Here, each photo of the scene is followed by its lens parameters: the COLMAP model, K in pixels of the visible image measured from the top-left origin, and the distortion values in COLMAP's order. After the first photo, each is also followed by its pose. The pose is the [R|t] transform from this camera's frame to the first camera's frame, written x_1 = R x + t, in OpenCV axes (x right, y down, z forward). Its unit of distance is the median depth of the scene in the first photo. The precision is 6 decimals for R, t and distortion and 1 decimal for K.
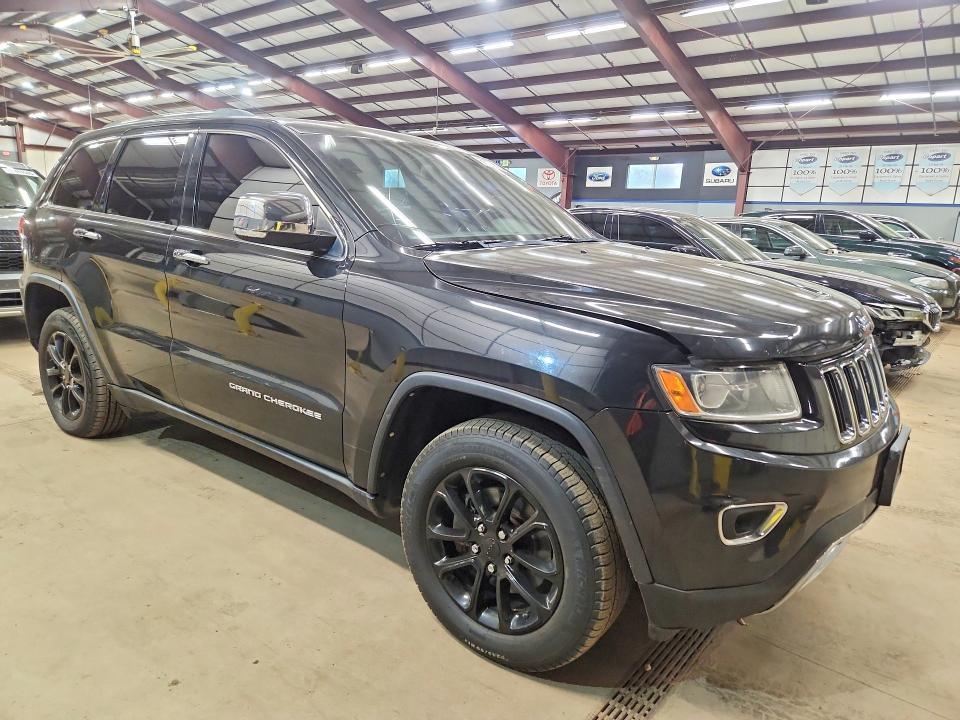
lens RADIAL K [[628.8, 0, 480.0], [0, 628.8, 360.0], [0, 0, 1]] dist [-0.001769, -0.001353]
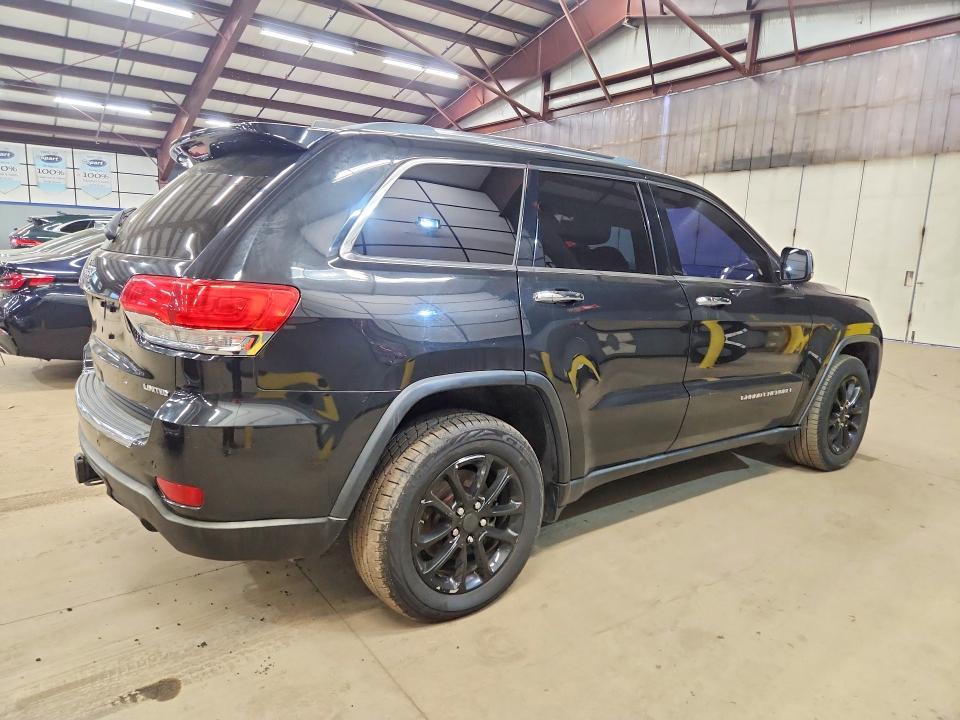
lens RADIAL K [[628.8, 0, 480.0], [0, 628.8, 360.0], [0, 0, 1]] dist [-0.001769, -0.001353]
pose [[0.277889, -0.186727, 0.942290, -0.212652], [0.182700, 0.973294, 0.138991, -0.036771], [-0.943079, 0.133533, 0.304583, 0.139519]]
